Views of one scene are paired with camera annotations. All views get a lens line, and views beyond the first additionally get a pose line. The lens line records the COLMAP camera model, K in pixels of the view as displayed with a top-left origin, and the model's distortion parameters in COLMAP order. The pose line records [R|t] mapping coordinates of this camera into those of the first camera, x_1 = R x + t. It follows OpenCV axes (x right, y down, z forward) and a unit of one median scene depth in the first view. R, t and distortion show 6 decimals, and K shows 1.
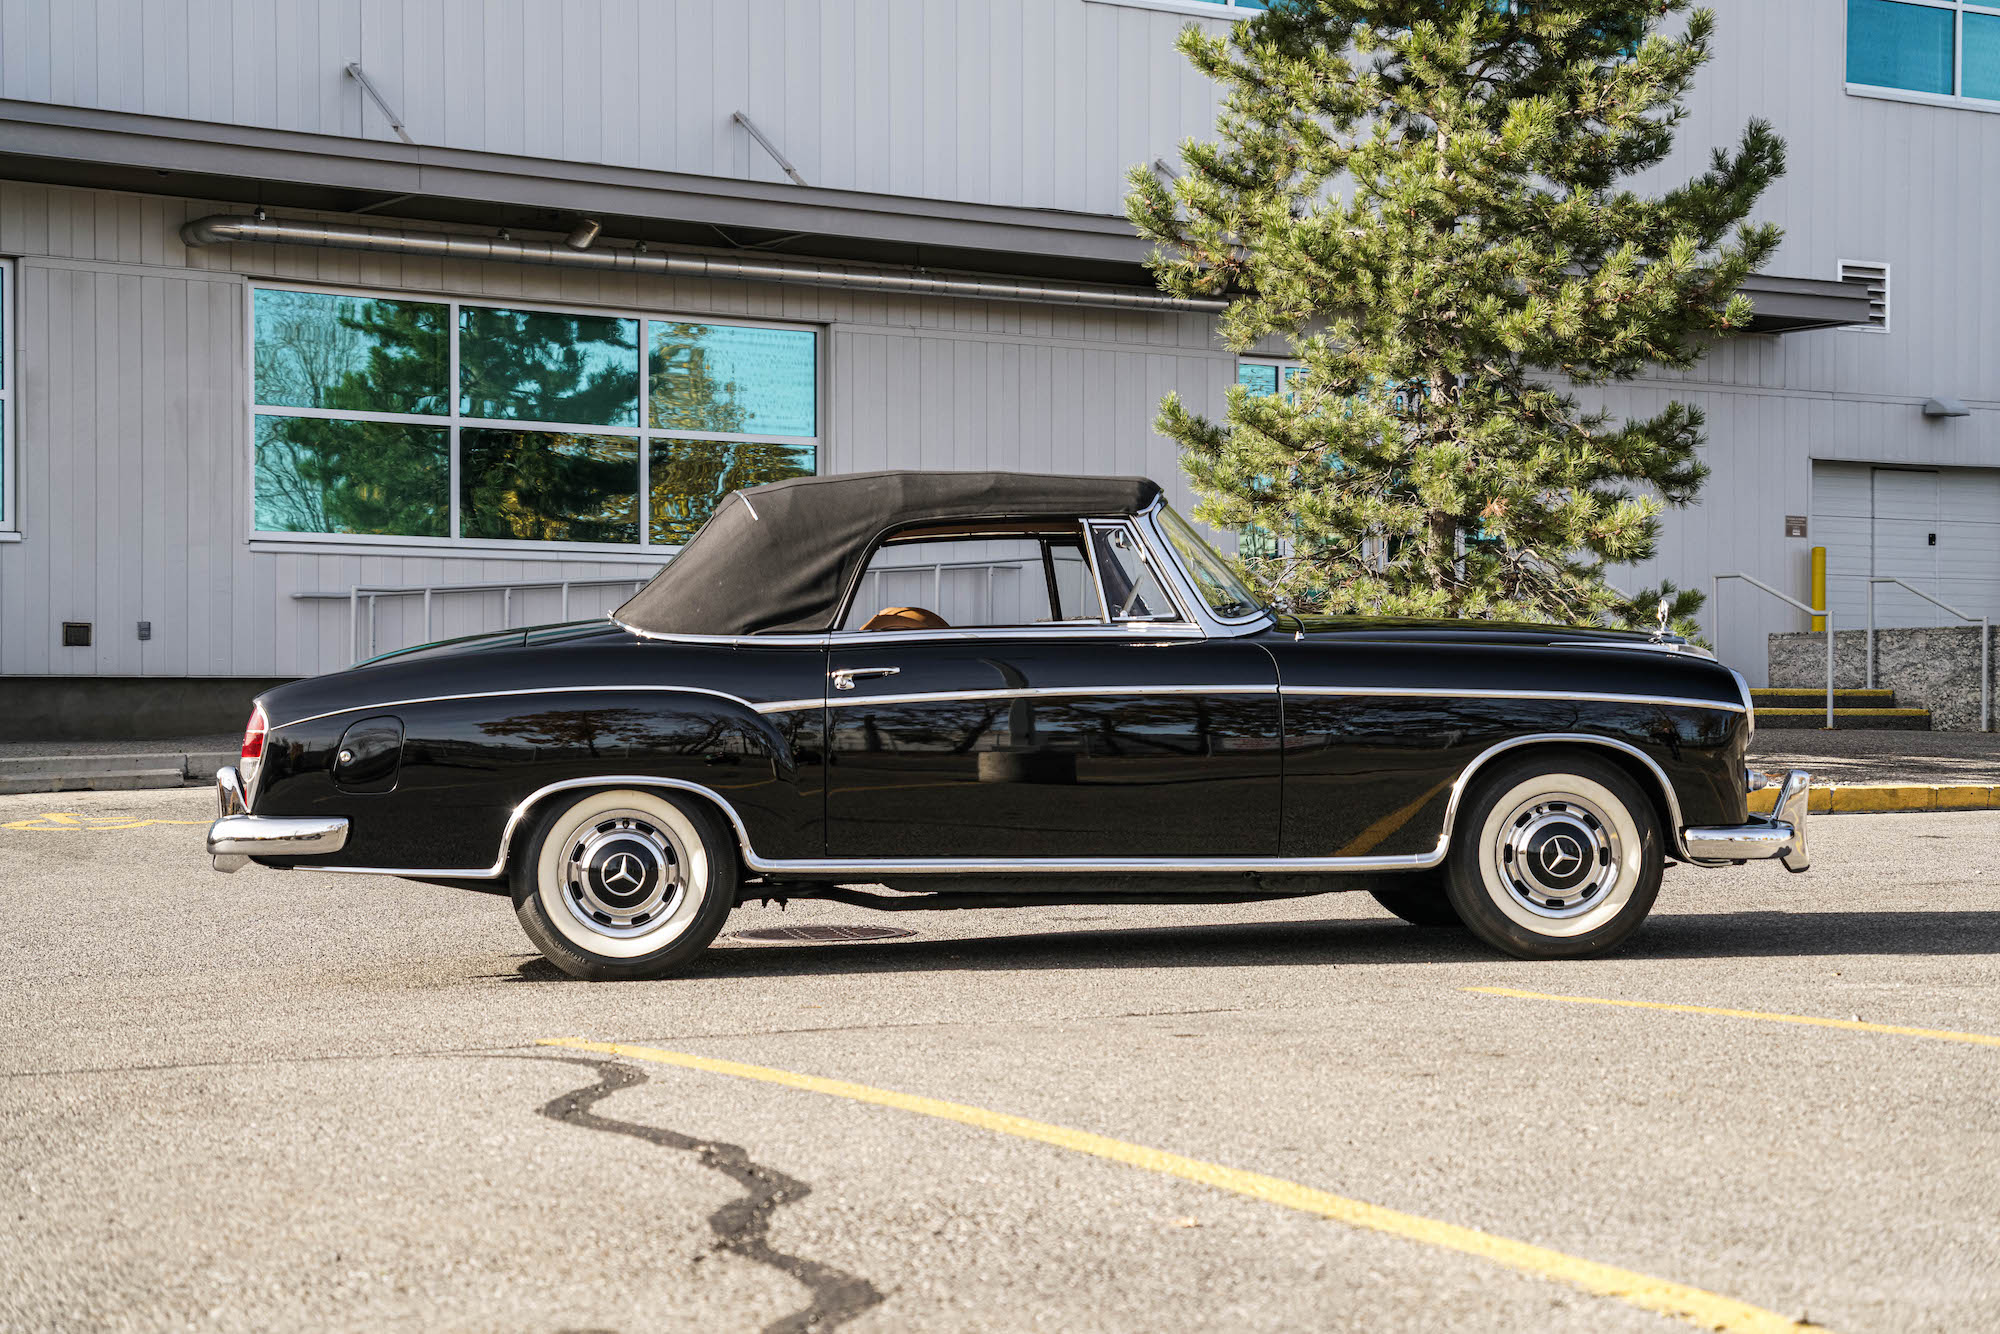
lens RADIAL K [[3476.6, 0, 1000.0], [0, 3476.6, 667.0], [0, 0, 1]] dist [0.291444, 0.013902]
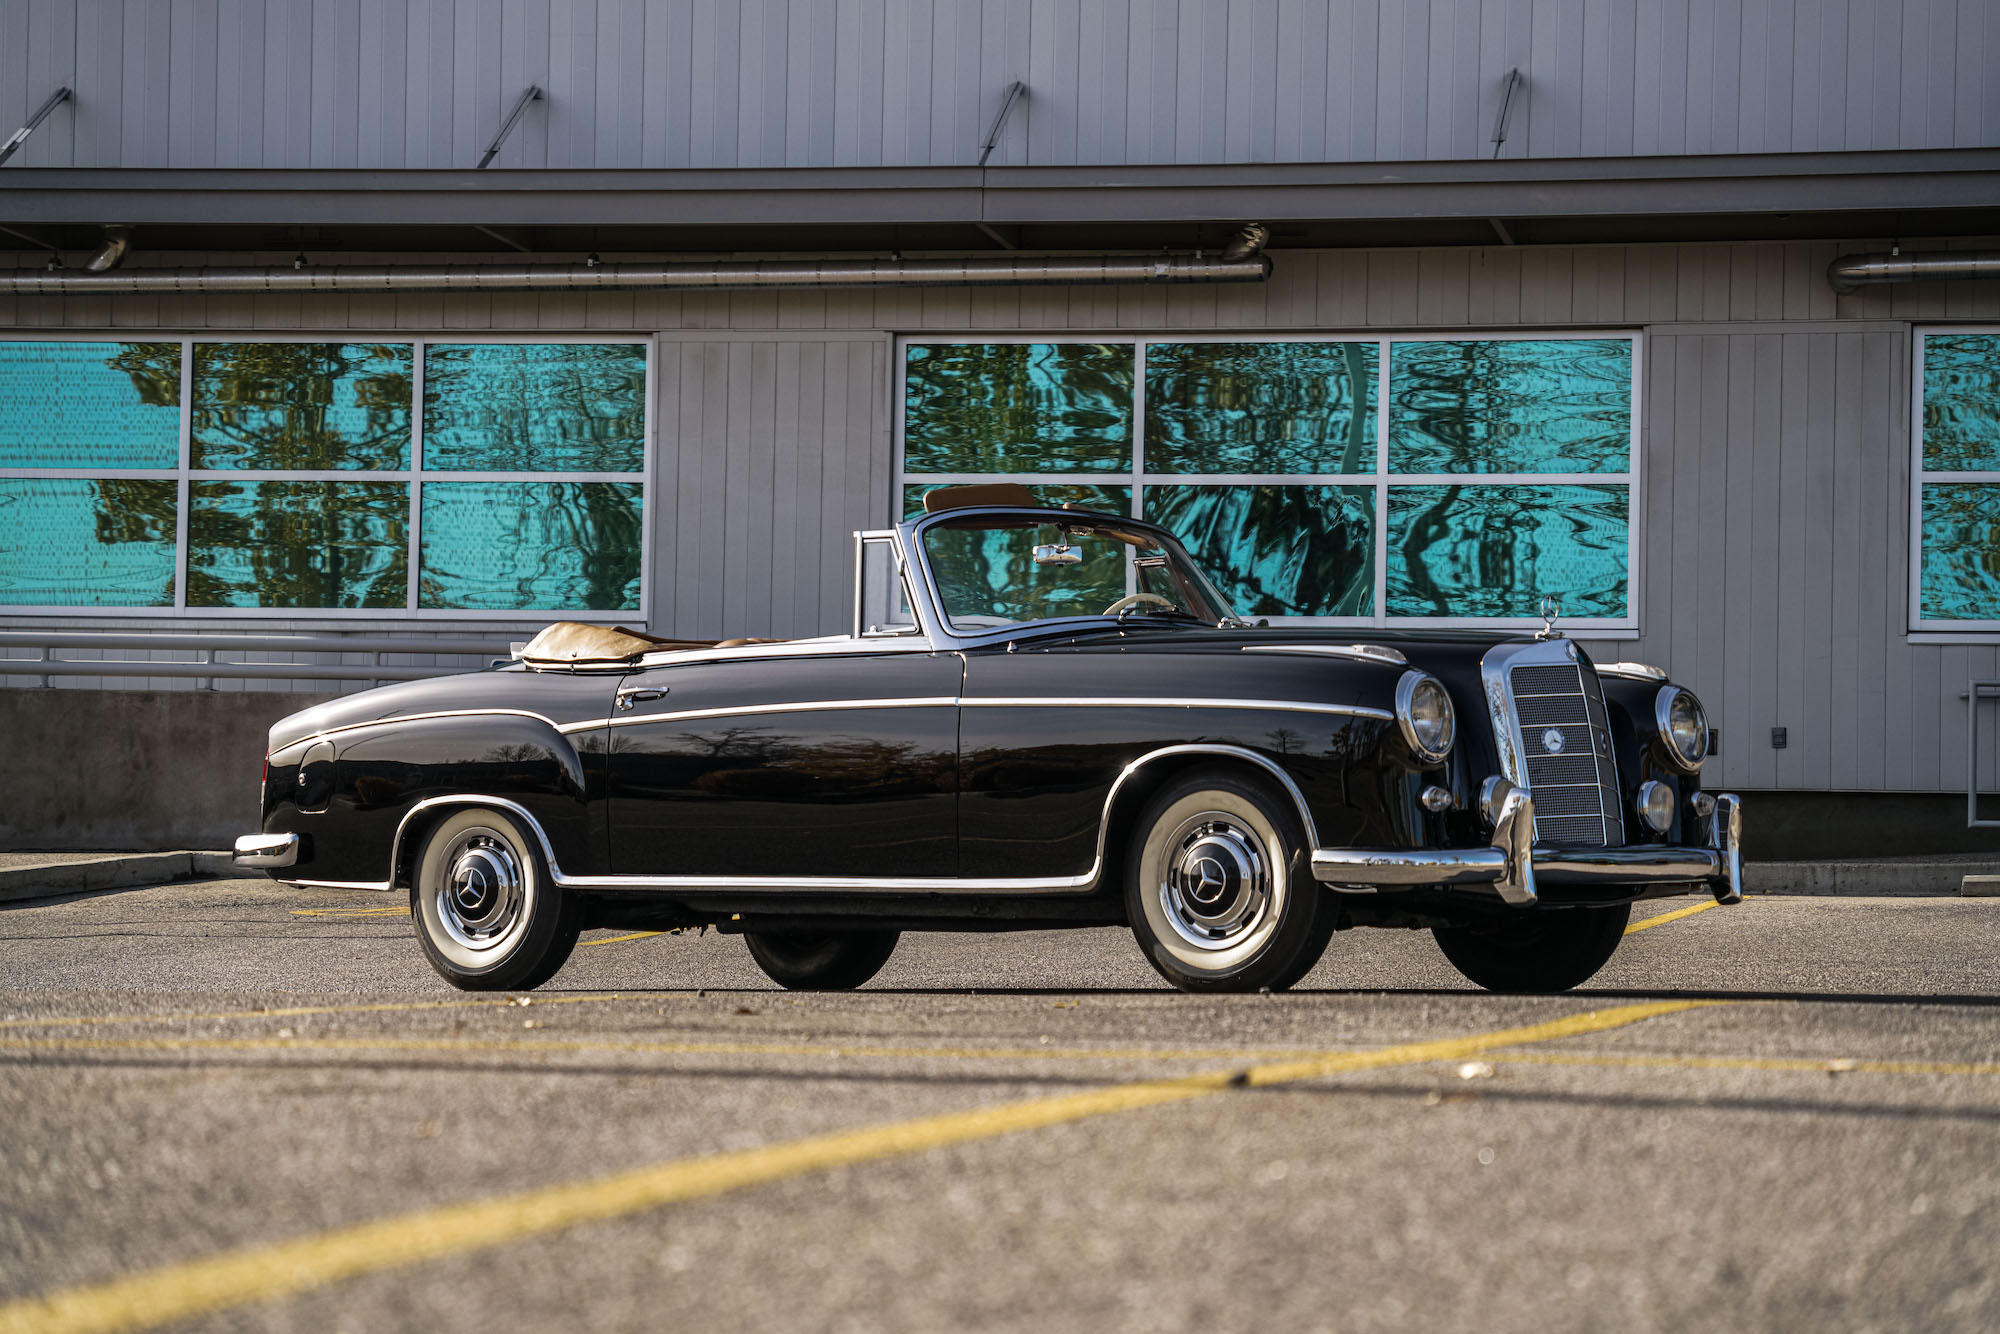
lens RADIAL K [[4395.3, 0, 1000.0], [0, 4395.3, 667.0], [0, 0, 1]] dist [0.177573, 0.248167]
pose [[0.740811, -0.025898, -0.671214, 0.351920], [-0.004098, 0.999064, -0.043070, 0.020284], [0.671701, 0.034657, 0.740012, 0.064160]]
